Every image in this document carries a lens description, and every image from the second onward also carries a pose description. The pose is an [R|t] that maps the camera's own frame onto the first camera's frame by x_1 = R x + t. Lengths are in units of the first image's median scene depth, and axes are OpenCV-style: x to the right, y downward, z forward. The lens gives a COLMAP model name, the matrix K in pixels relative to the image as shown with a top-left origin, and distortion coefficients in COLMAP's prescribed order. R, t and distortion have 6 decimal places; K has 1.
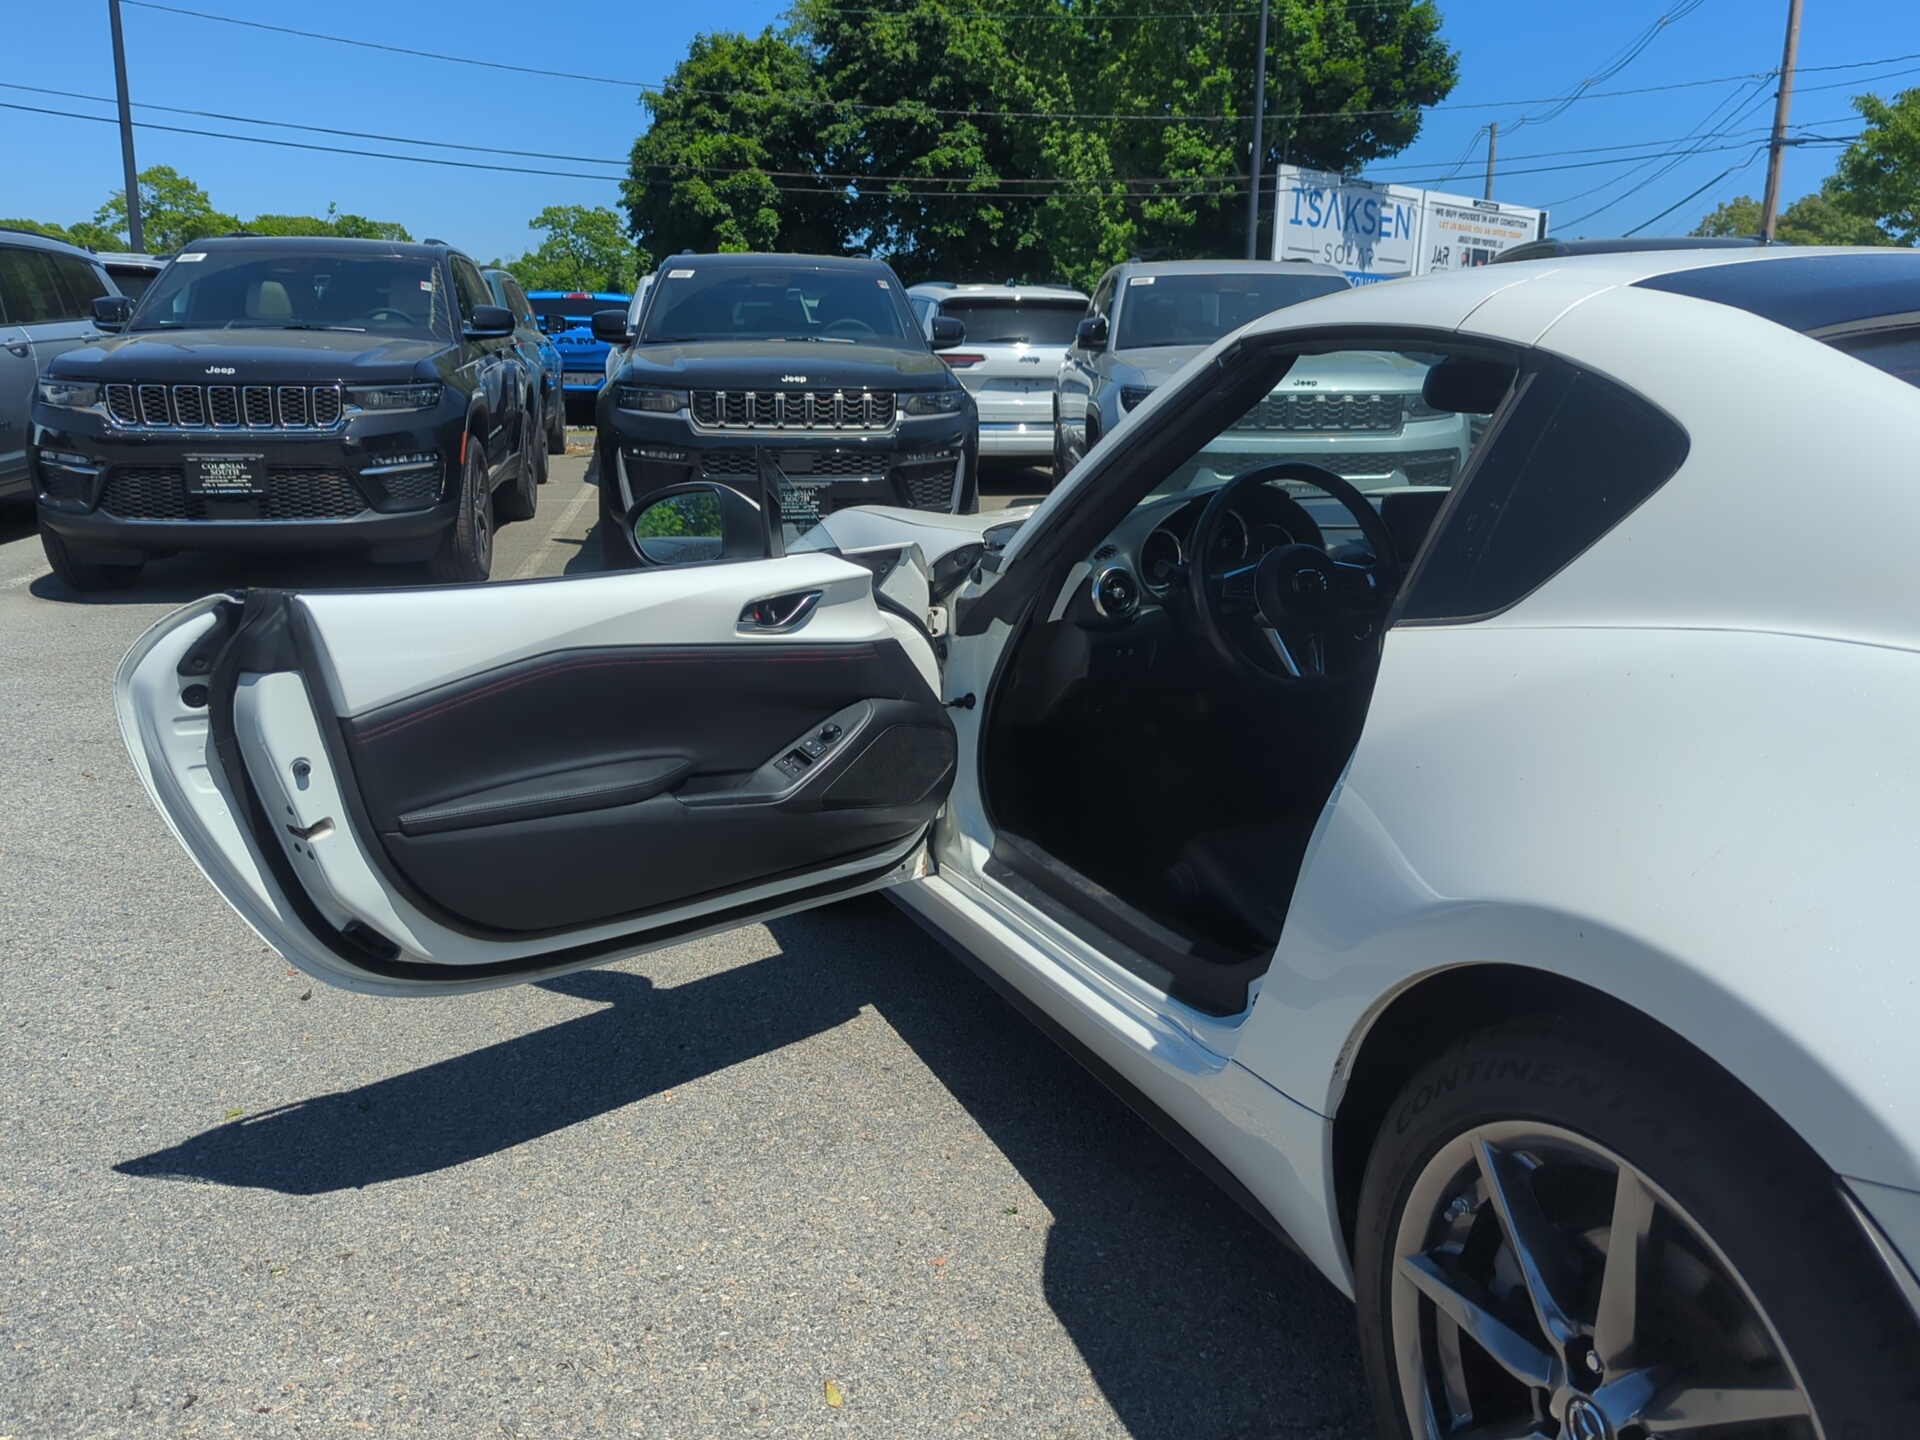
lens RADIAL K [[1547.9, 0, 985.0], [0, 1547.9, 719.0], [0, 0, 1]] dist [0.055065, -0.045554]
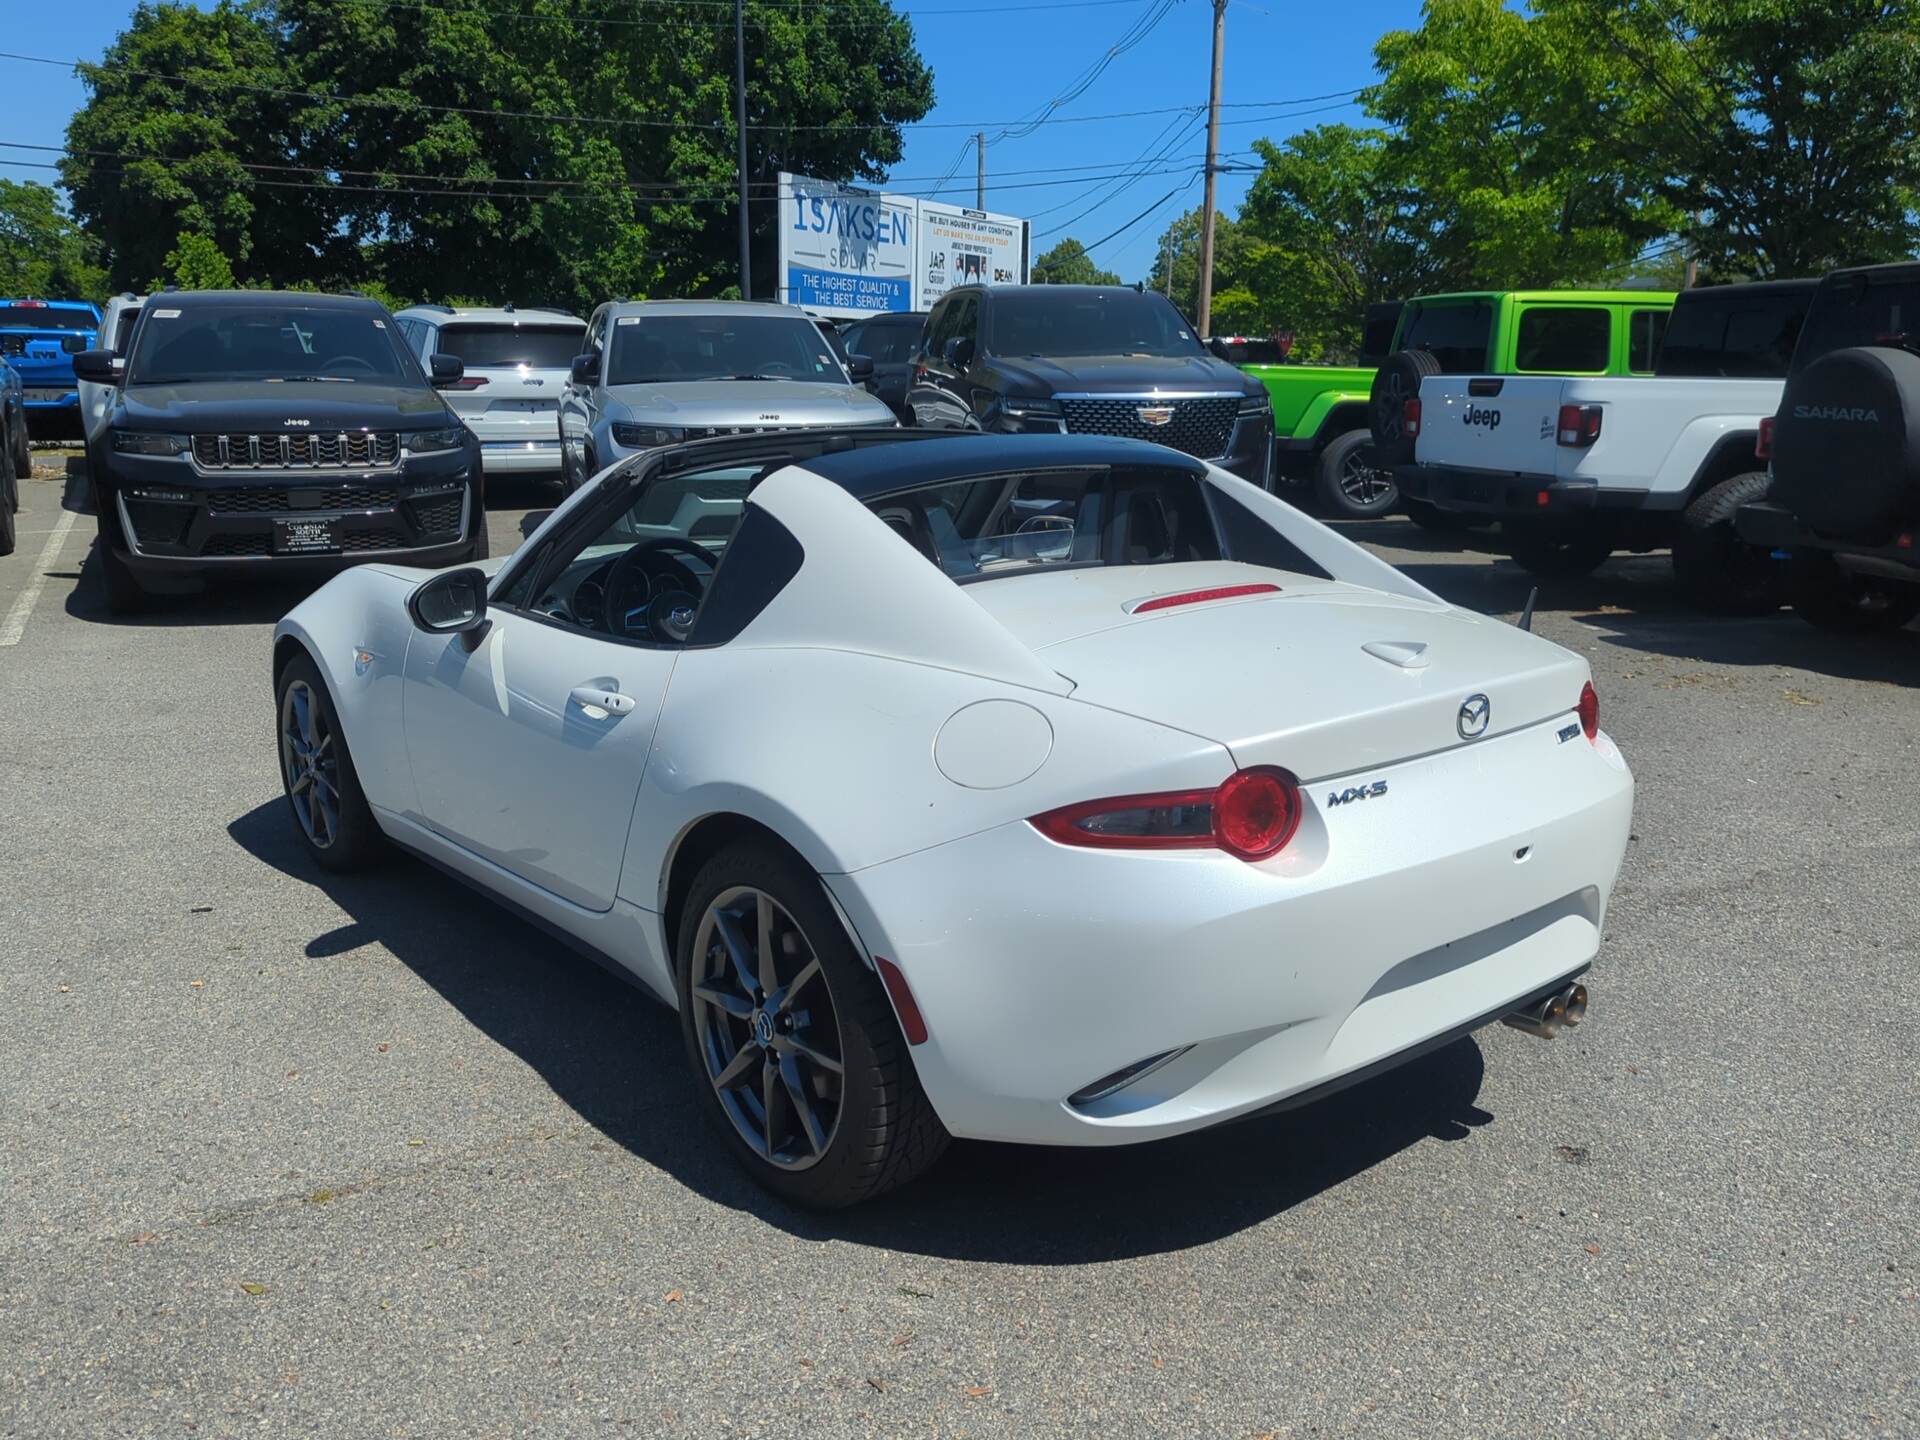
lens RADIAL K [[1547.9, 0, 981.9], [0, 1547.9, 705.4], [0, 0, 1]] dist [0.055065, -0.045554]
pose [[0.957418, -0.069292, 0.280265, 0.003030], [0.069900, 0.997523, 0.007839, 0.000605], [-0.280114, 0.012085, 0.959891, -0.034861]]
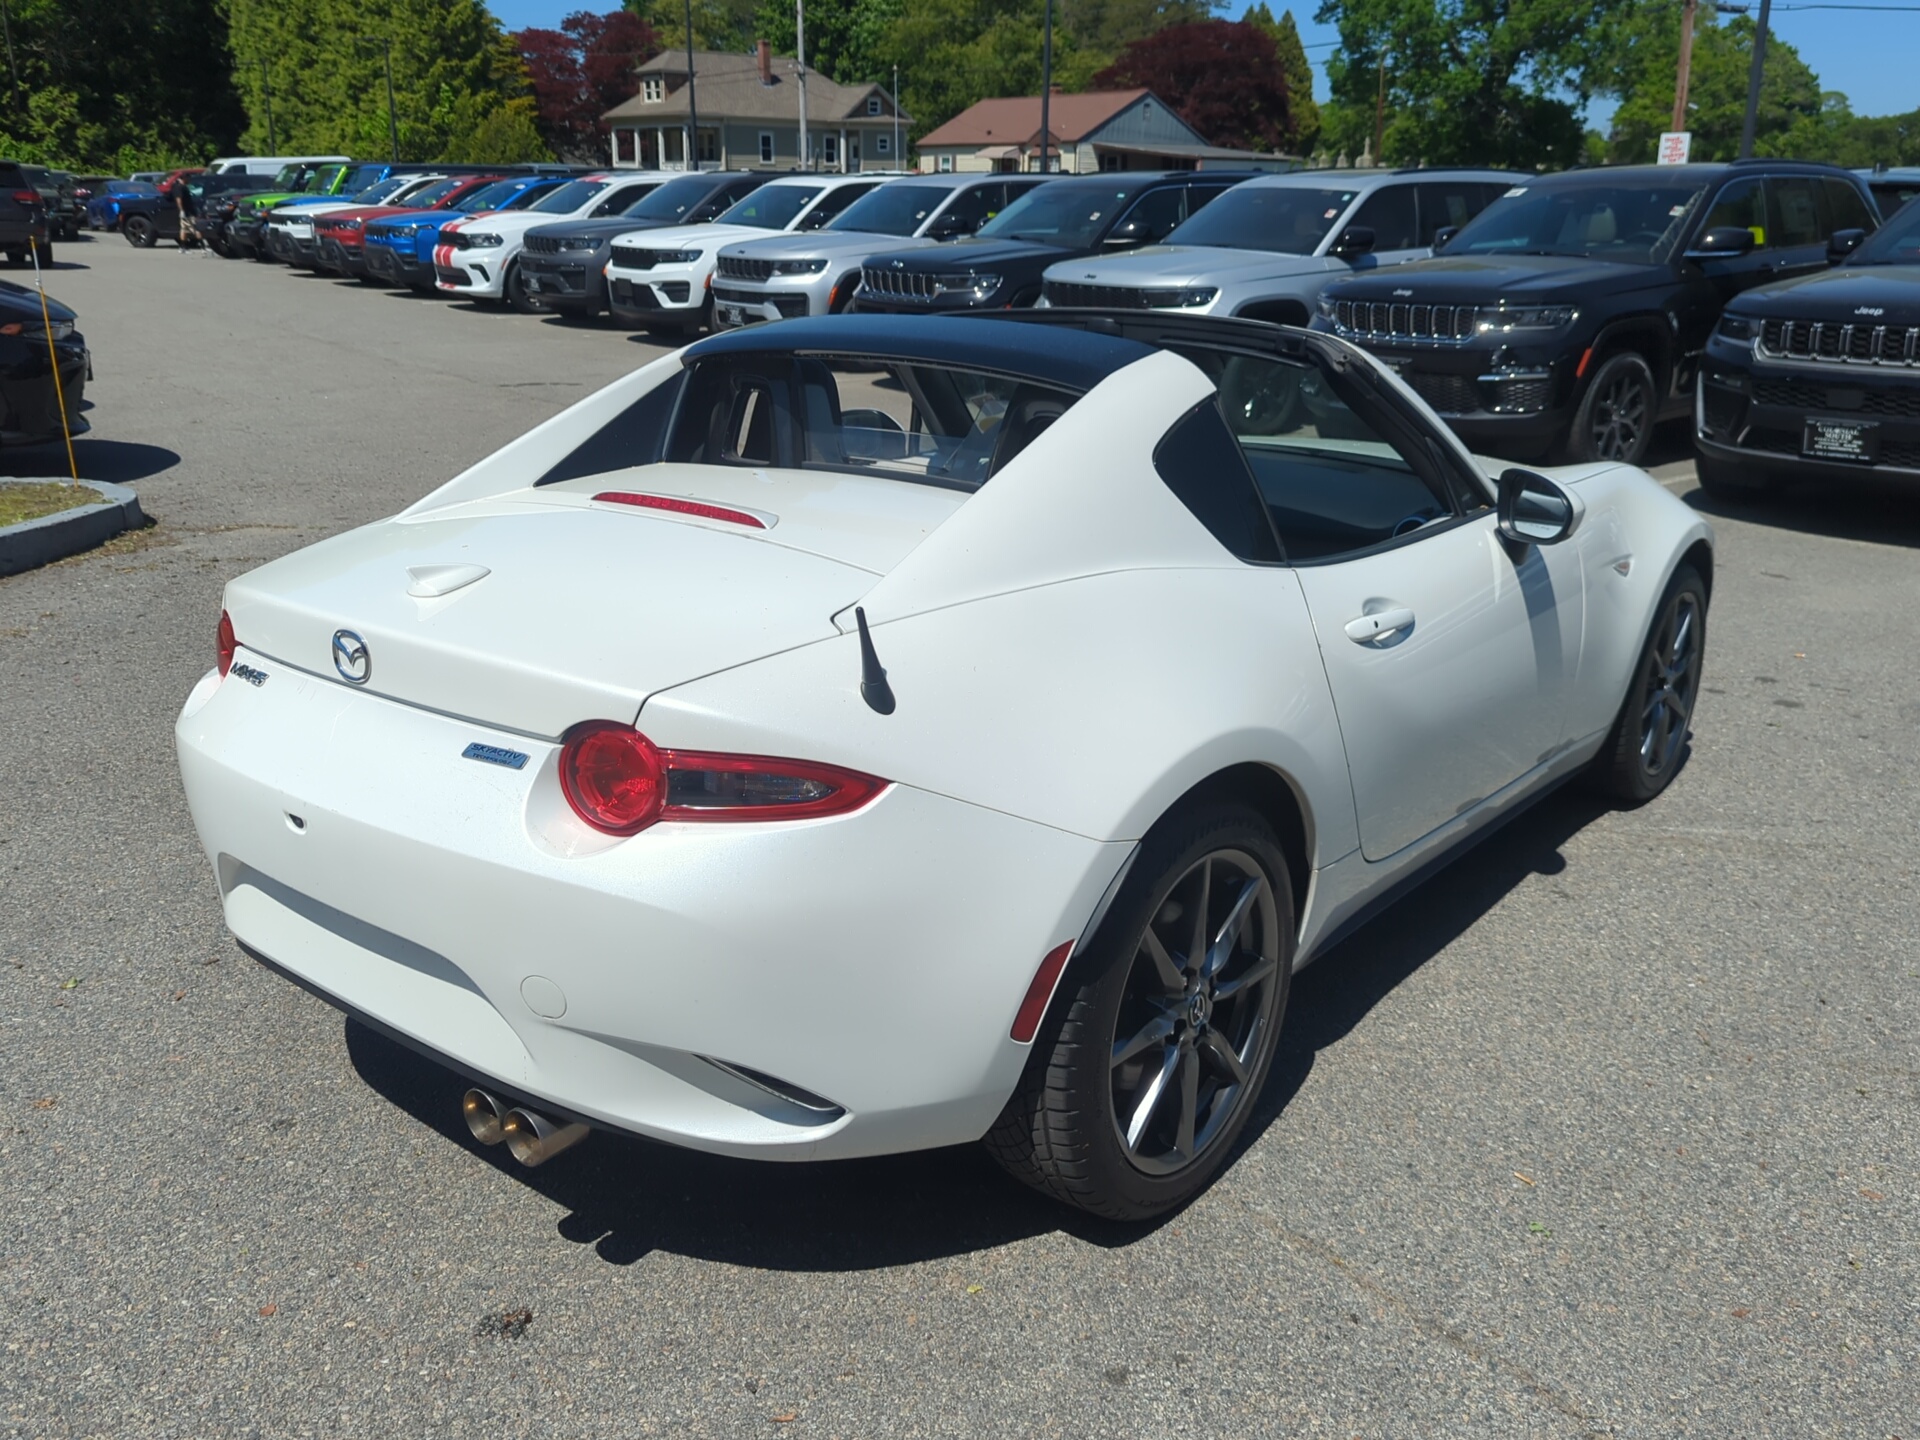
lens RADIAL K [[1547.9, 0, 981.5], [0, 1547.9, 709.1], [0, 0, 1]] dist [0.055065, -0.045554]
pose [[0.481631, 0.253288, -0.838974, 0.094497], [-0.199066, 0.963918, 0.176732, -0.008765], [0.853466, 0.081891, 0.514674, 0.011572]]
